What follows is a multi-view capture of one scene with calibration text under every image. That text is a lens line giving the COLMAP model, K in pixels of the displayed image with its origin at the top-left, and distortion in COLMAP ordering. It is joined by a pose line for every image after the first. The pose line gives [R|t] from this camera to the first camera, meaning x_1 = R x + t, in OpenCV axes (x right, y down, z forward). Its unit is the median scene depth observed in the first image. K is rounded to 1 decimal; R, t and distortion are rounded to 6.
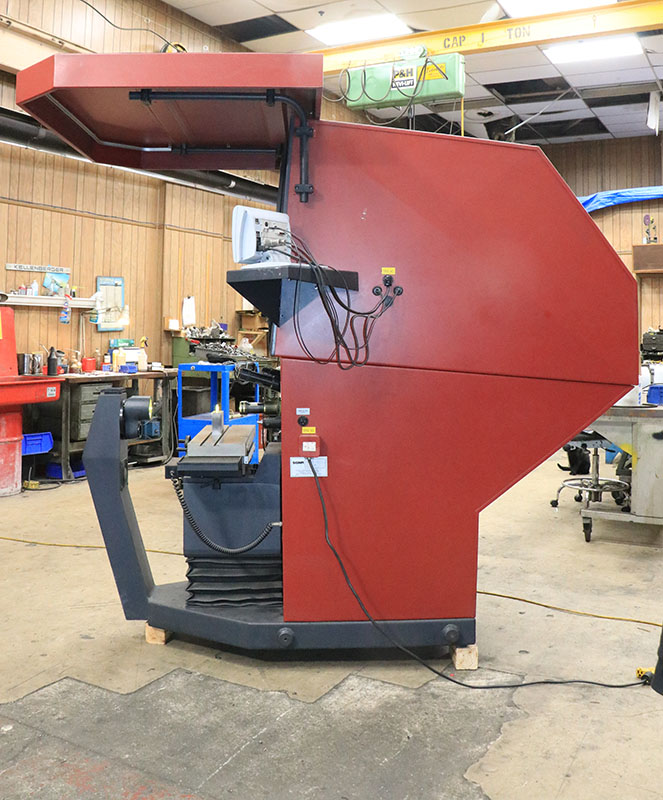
lens RADIAL K [[821.6, 0, 331.7], [0, 821.6, 300.2], [0, 0, 1]] dist [-0.168929, 0.133641]
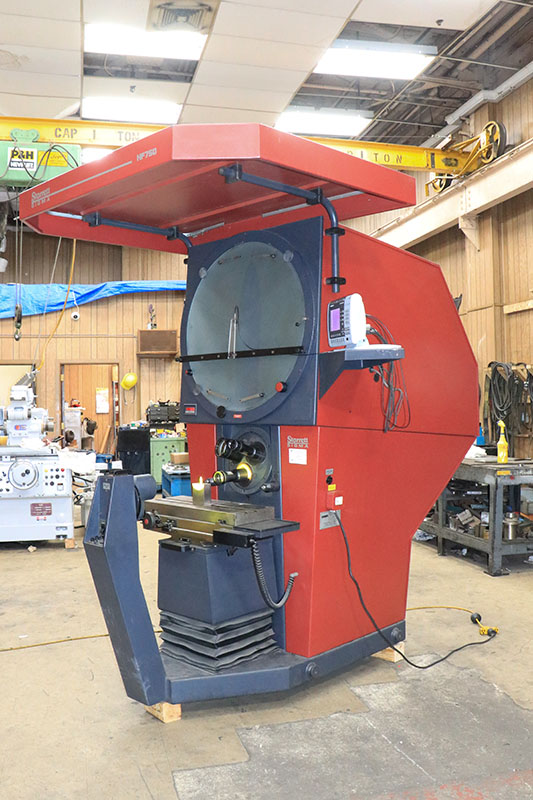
lens RADIAL K [[760.7, 0, 266.5], [0, 760.7, 400.0], [0, 0, 1]] dist [-0.177233, 0.145577]
pose [[0.727184, -0.019805, 0.686157, -0.849324], [-0.000189, 0.999578, 0.029051, 0.002891], [-0.686443, -0.021255, 0.726873, 0.284715]]
